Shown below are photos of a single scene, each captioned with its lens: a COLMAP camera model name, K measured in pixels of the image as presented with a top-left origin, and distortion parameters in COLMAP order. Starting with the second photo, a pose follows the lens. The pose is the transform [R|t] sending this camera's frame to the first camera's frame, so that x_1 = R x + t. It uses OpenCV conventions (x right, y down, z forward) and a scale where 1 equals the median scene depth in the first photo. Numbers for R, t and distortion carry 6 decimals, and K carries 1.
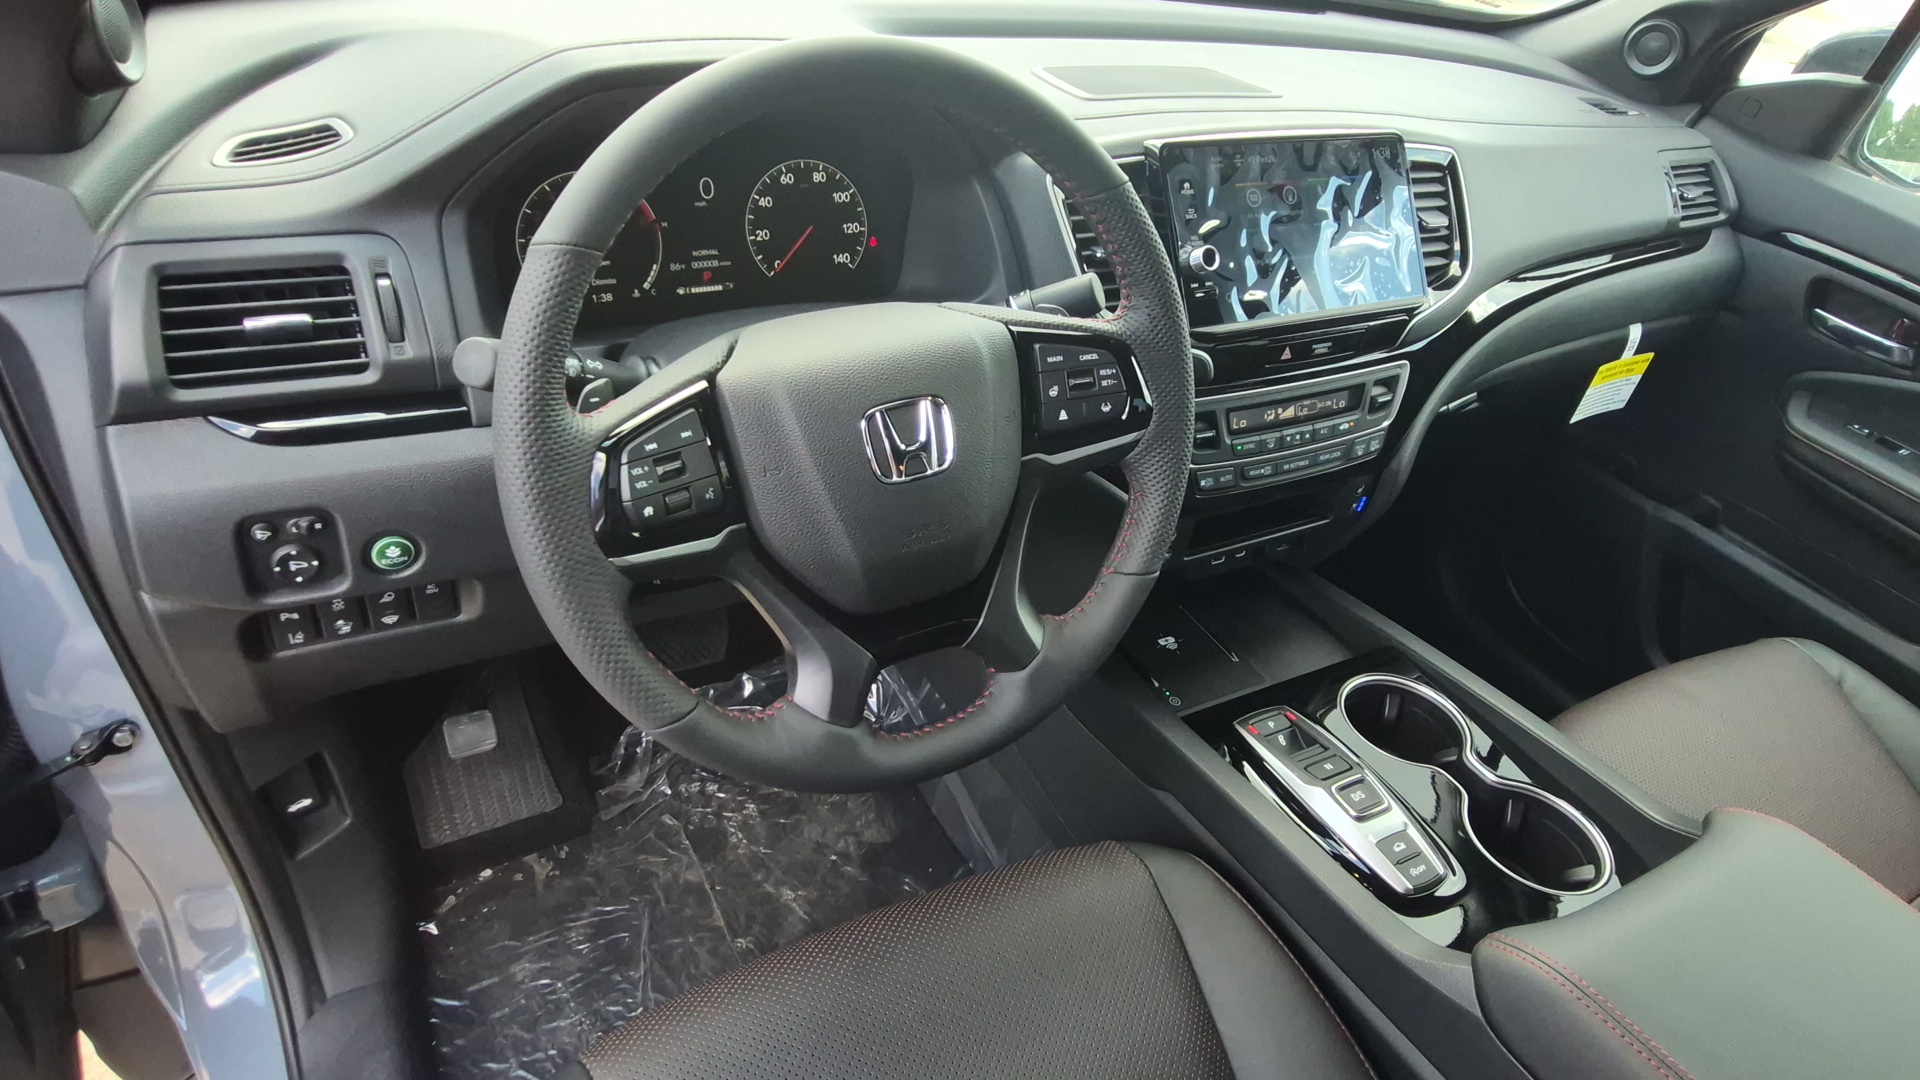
lens RADIAL K [[1136.5, 0, 959.4], [0, 1136.5, 529.1], [0, 0, 1]] dist [-0.004210, -0.002943]
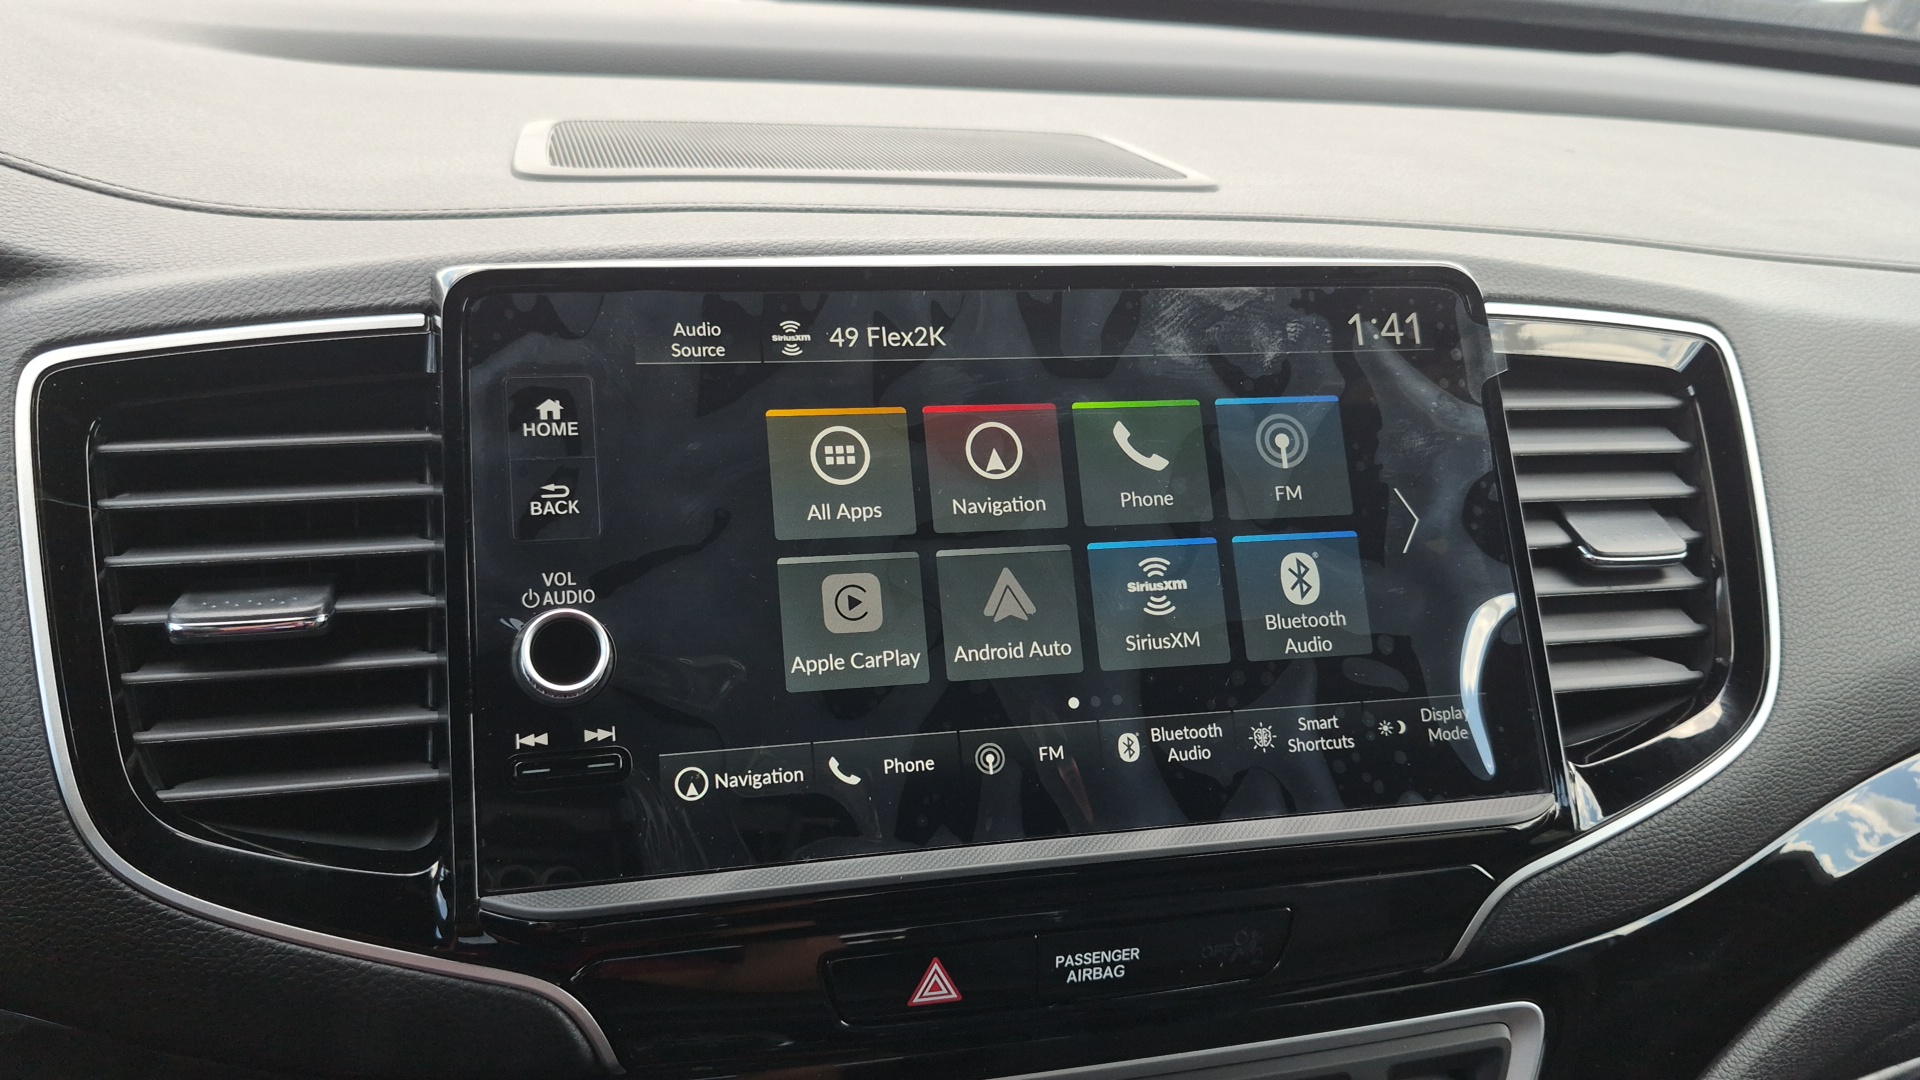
lens RADIAL K [[1638.1, 0, 931.0], [0, 1638.1, 536.9], [0, 0, 1]] dist [0.081565, 0.000205]
pose [[0.965268, 0.045340, -0.257298, 0.351873], [-0.100978, 0.973039, -0.207359, -0.160973], [0.240960, 0.226139, 0.943822, 0.528075]]
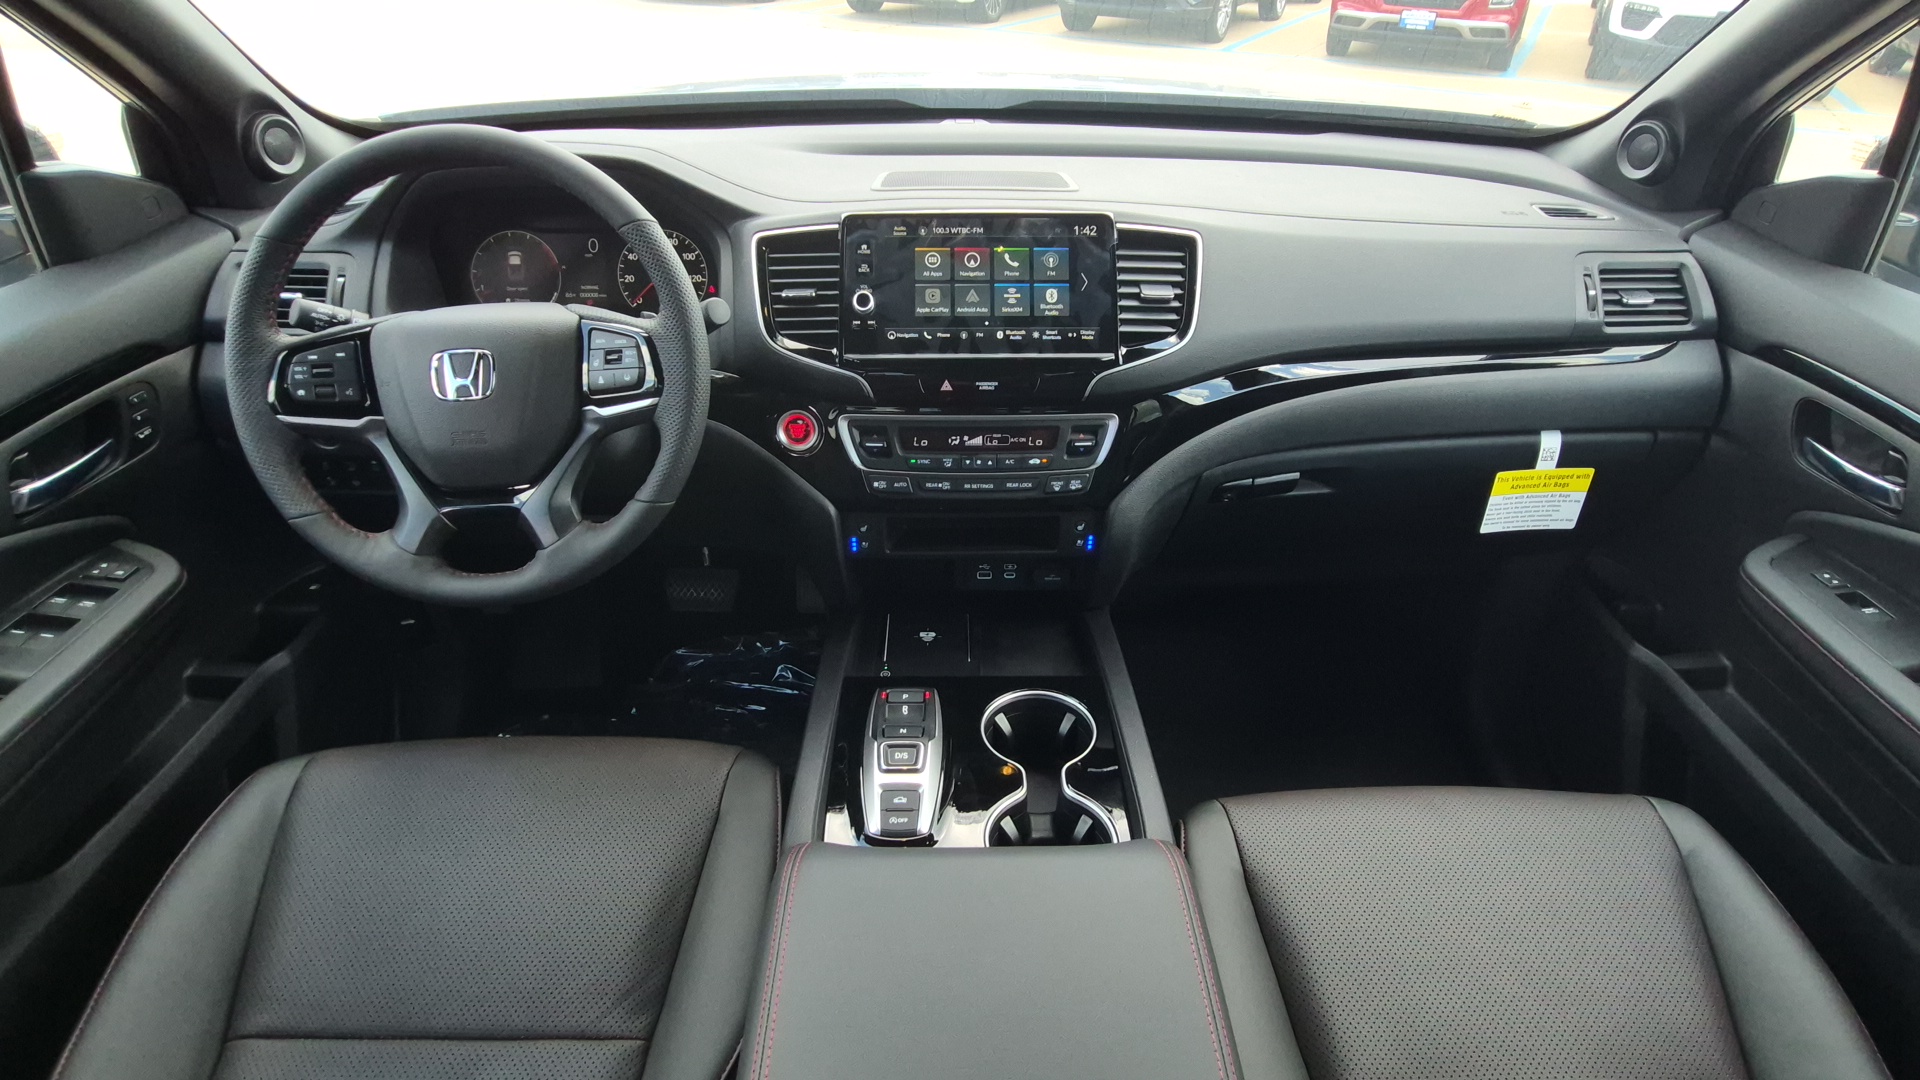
lens RADIAL K [[1011.2, 0, 967.3], [0, 1011.2, 528.3], [0, 0, 1]] dist [-0.001618, -0.002108]
pose [[0.874245, 0.135854, -0.466090, 0.751185], [-0.186199, 0.980460, -0.063474, 0.052576], [0.448359, 0.142277, 0.882457, 0.073638]]
